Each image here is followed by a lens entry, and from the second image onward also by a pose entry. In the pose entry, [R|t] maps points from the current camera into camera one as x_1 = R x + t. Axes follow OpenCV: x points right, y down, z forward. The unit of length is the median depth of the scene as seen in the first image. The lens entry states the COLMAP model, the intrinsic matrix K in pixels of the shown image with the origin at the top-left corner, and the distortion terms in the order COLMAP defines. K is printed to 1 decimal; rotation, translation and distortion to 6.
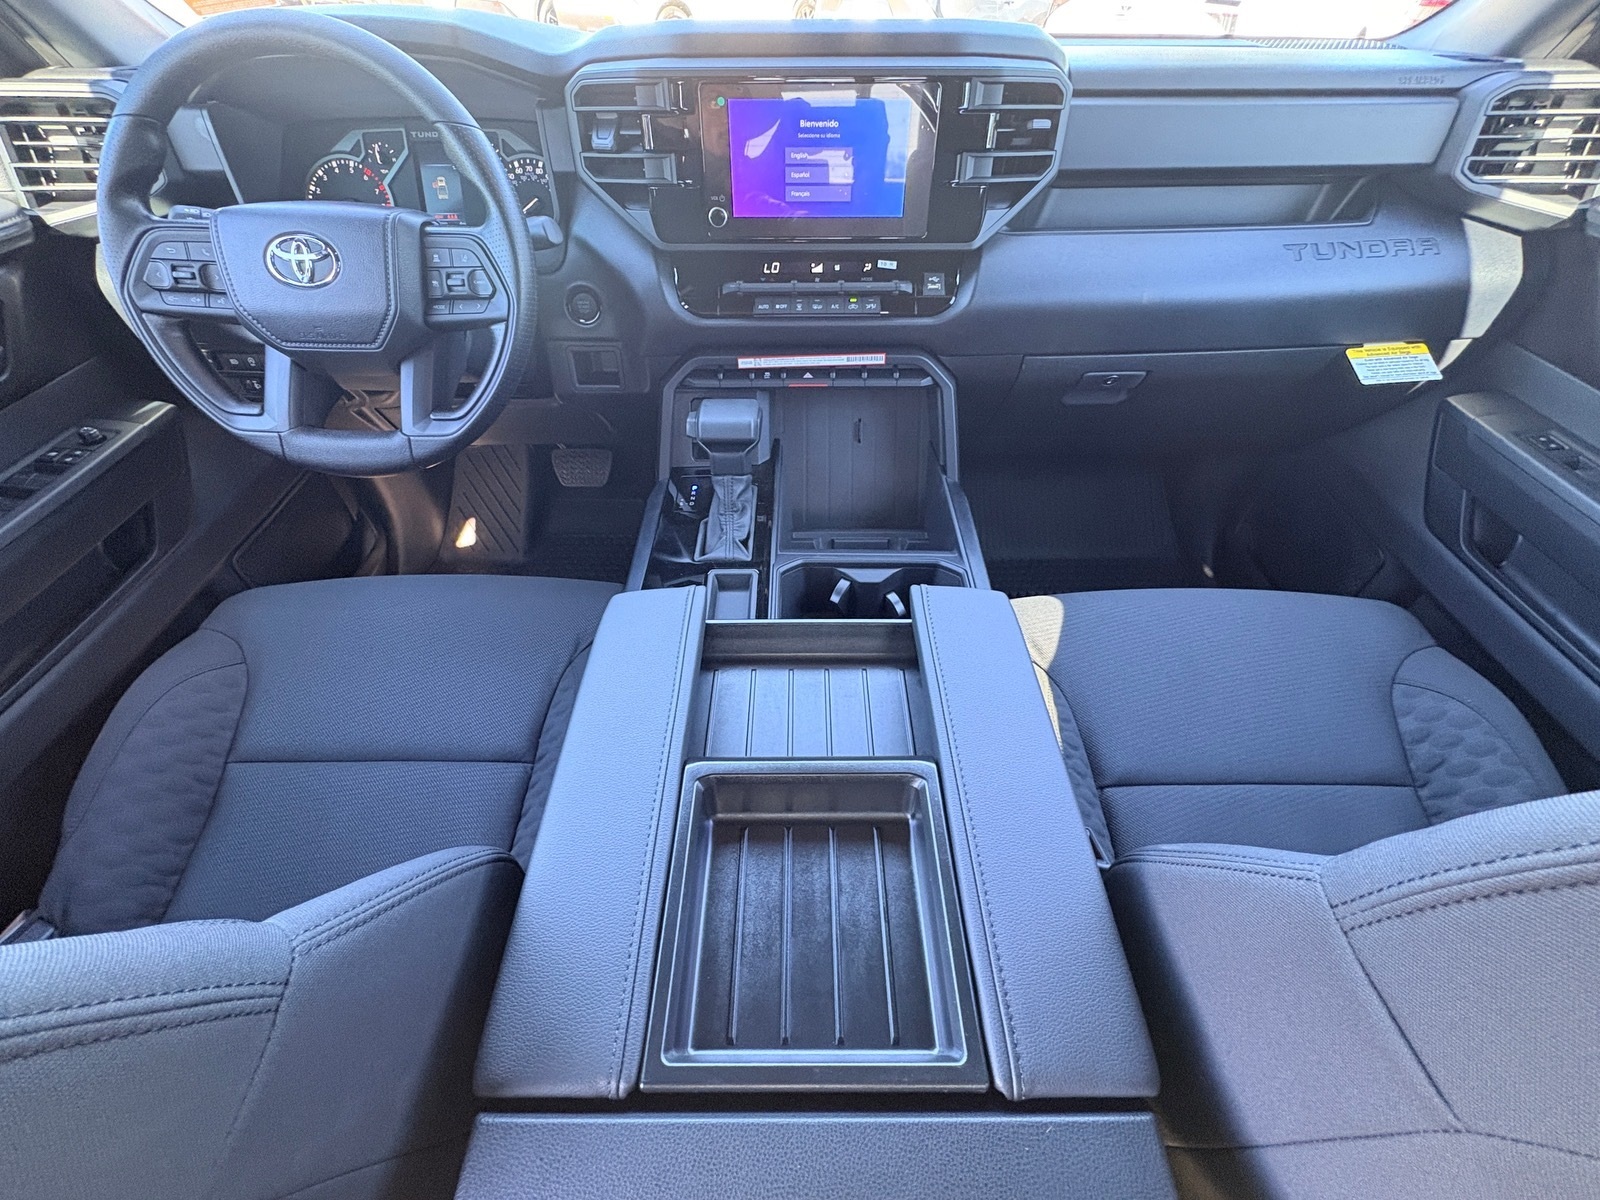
lens RADIAL K [[688.8, 0, 829.0], [0, 688.8, 601.7], [0, 0, 1]] dist [0.000359, 0.000466]
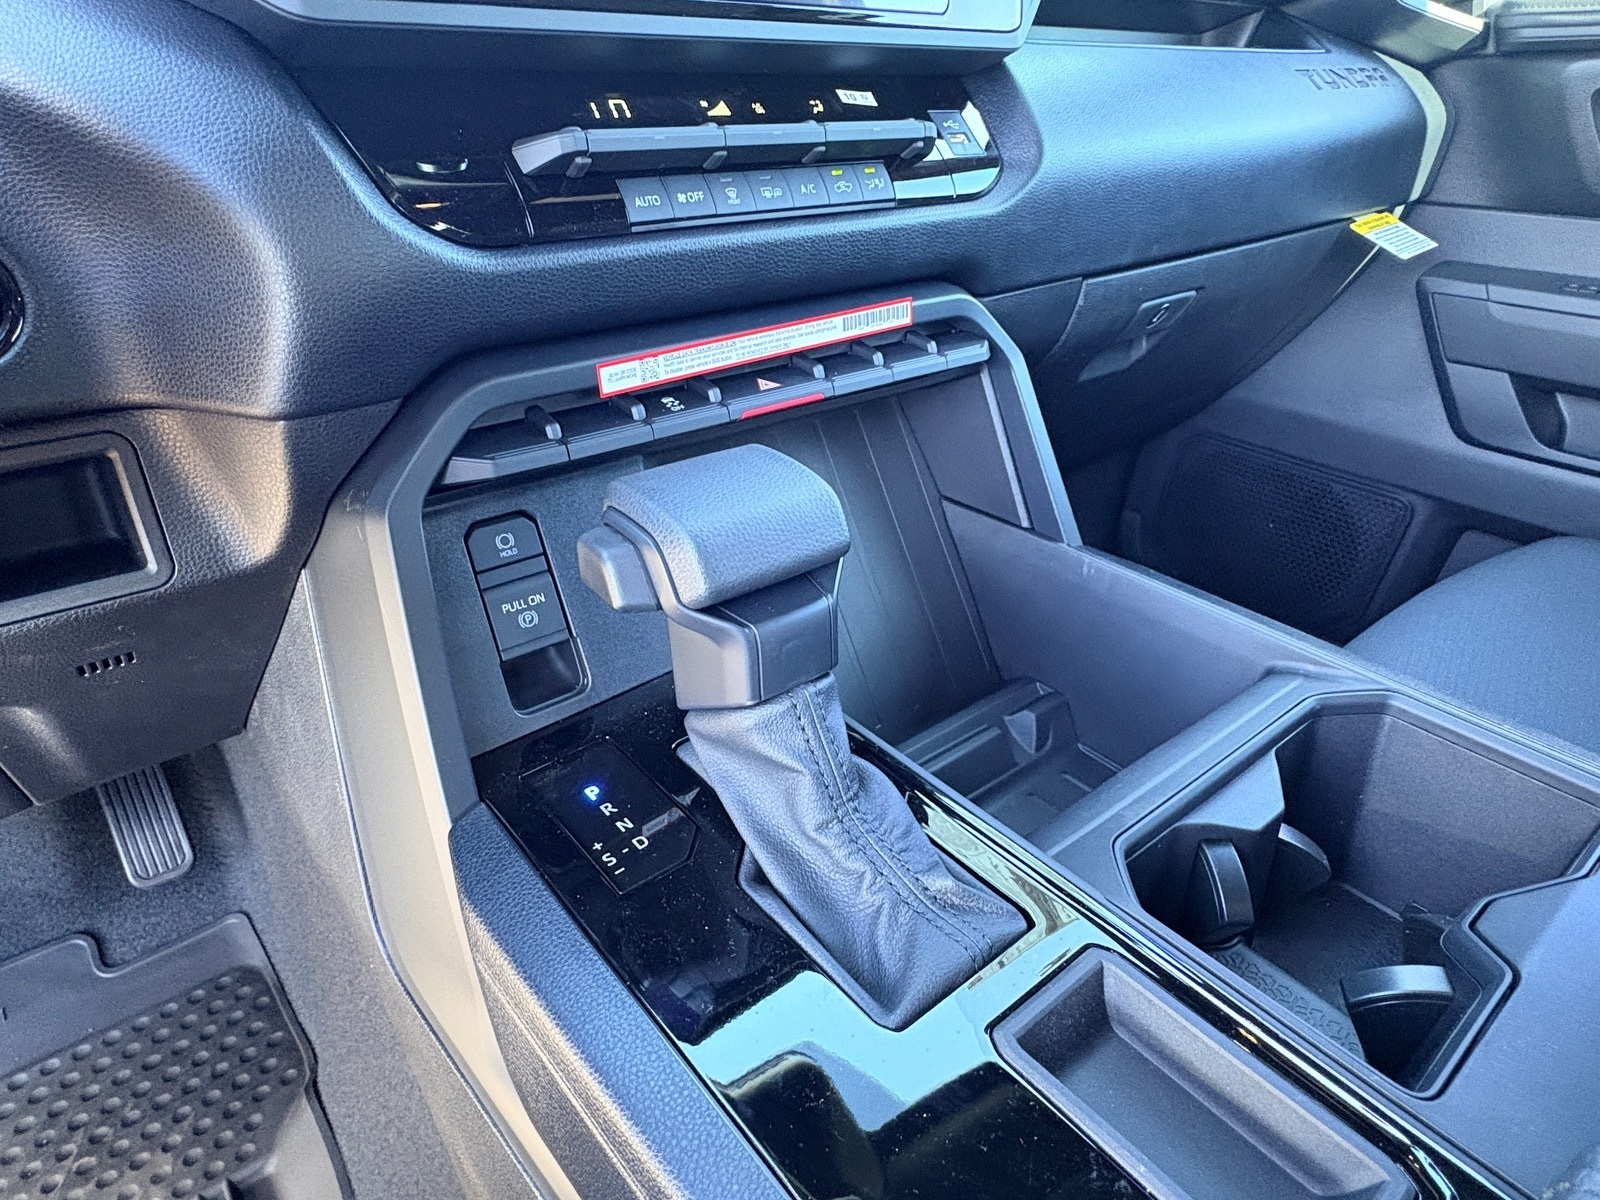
lens RADIAL K [[936.5, 0, 767.3], [0, 936.5, 605.1], [0, 0, 1]] dist [0.011167, -0.007409]
pose [[0.780823, -0.295376, 0.550516, -0.362078], [0.420937, 0.899870, -0.114216, -0.172987], [-0.461656, 0.320915, 0.826974, 0.657521]]
